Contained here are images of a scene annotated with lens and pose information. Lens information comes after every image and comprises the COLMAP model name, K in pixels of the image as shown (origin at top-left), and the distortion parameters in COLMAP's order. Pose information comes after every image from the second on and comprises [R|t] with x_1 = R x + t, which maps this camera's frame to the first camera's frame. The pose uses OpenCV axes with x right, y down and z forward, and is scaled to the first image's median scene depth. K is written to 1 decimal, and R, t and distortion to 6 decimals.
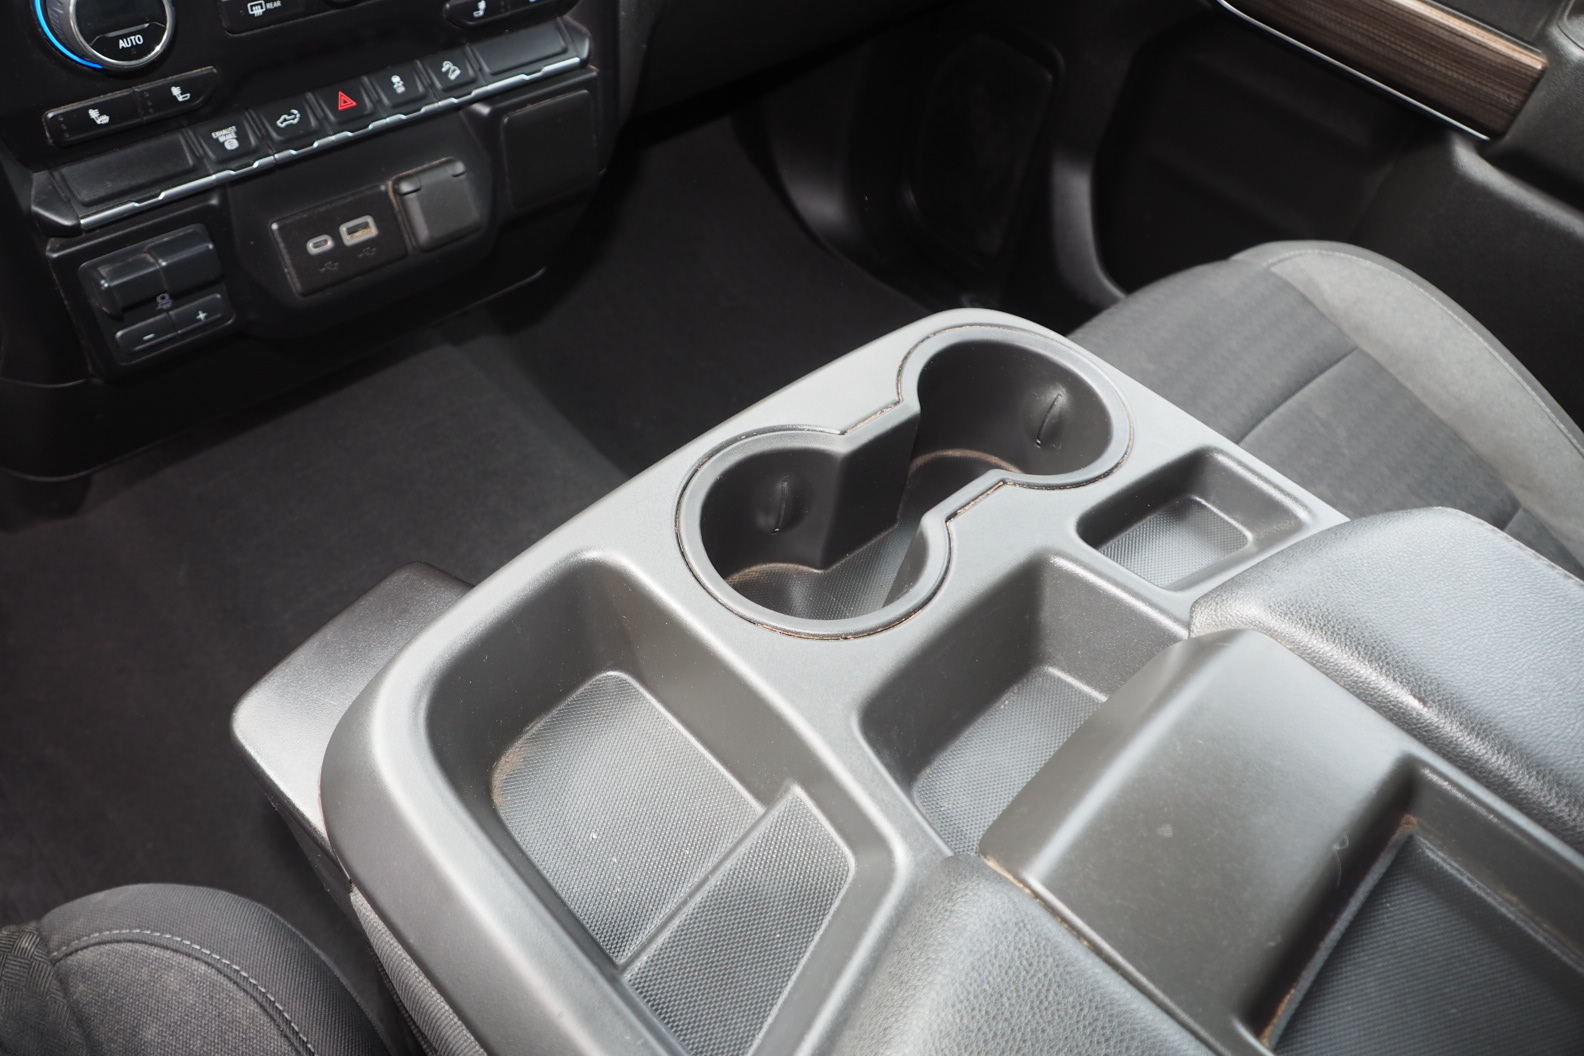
lens RADIAL K [[1115.2, 0, 783.5], [0, 1115.2, 554.0], [0, 0, 1]] dist [-0.051413, 0.005000]
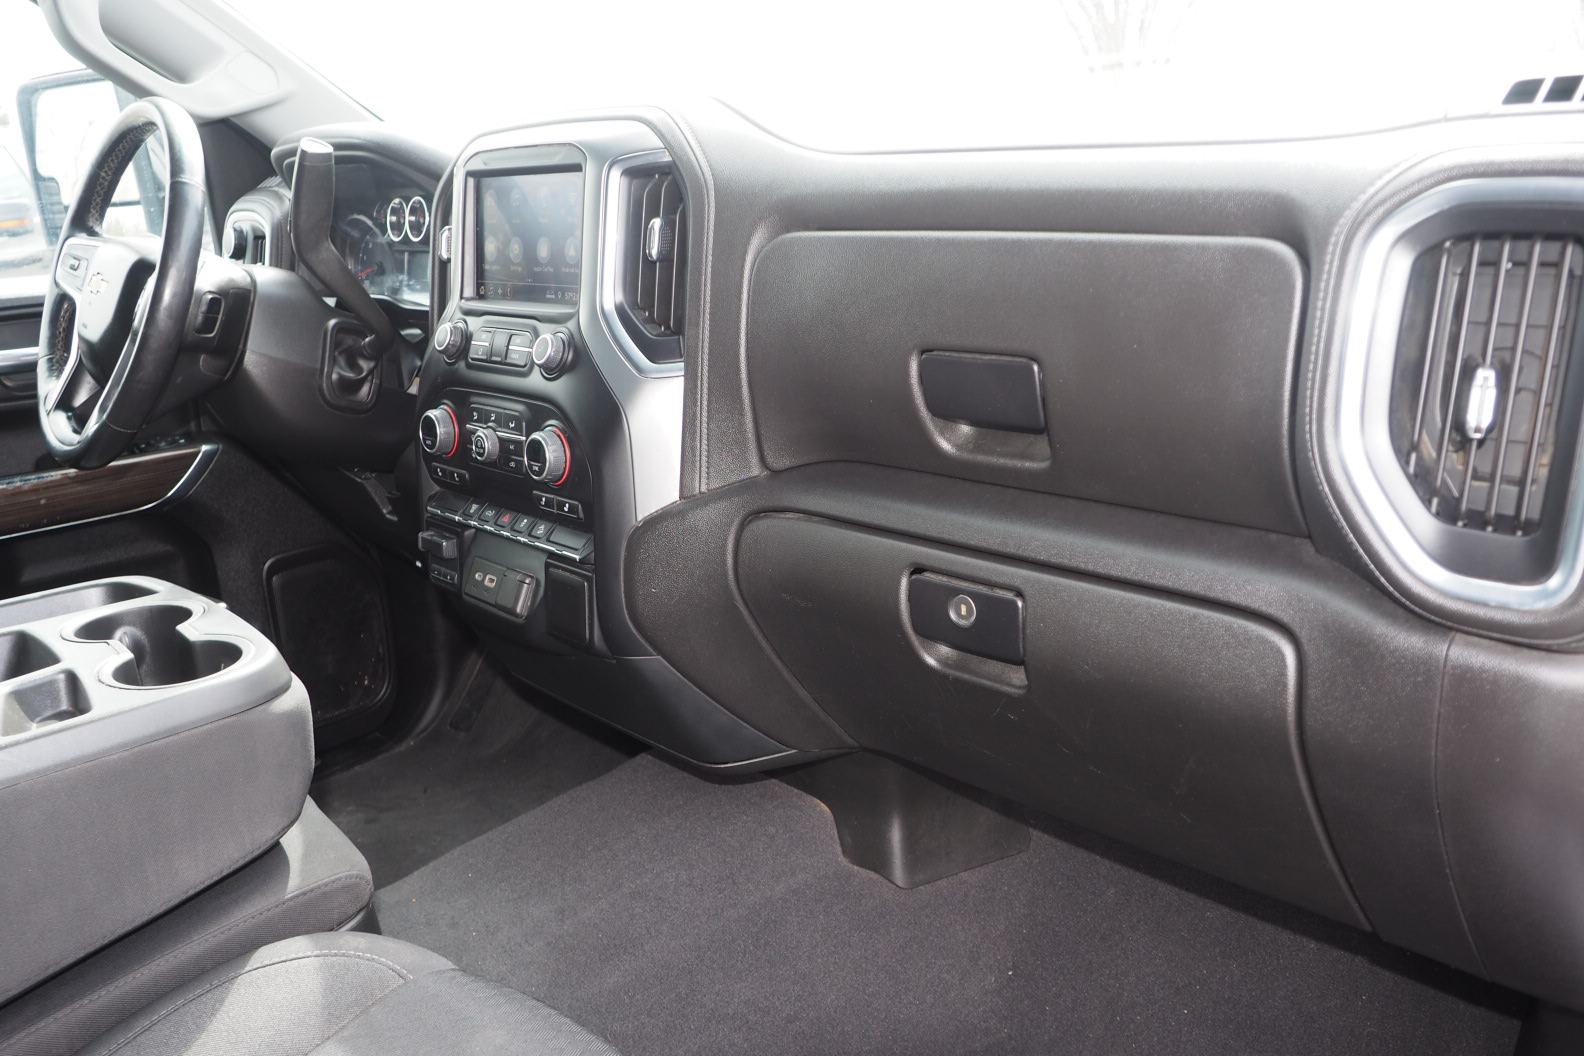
lens RADIAL K [[1272.1, 0, 789.0], [0, 1272.1, 527.6], [0, 0, 1]] dist [-0.008744, 0.003437]
pose [[-0.038875, 0.130454, -0.990692, 1.720473], [-0.746711, 0.655034, 0.115556, -0.992500], [0.664012, 0.744253, 0.071947, 1.140390]]
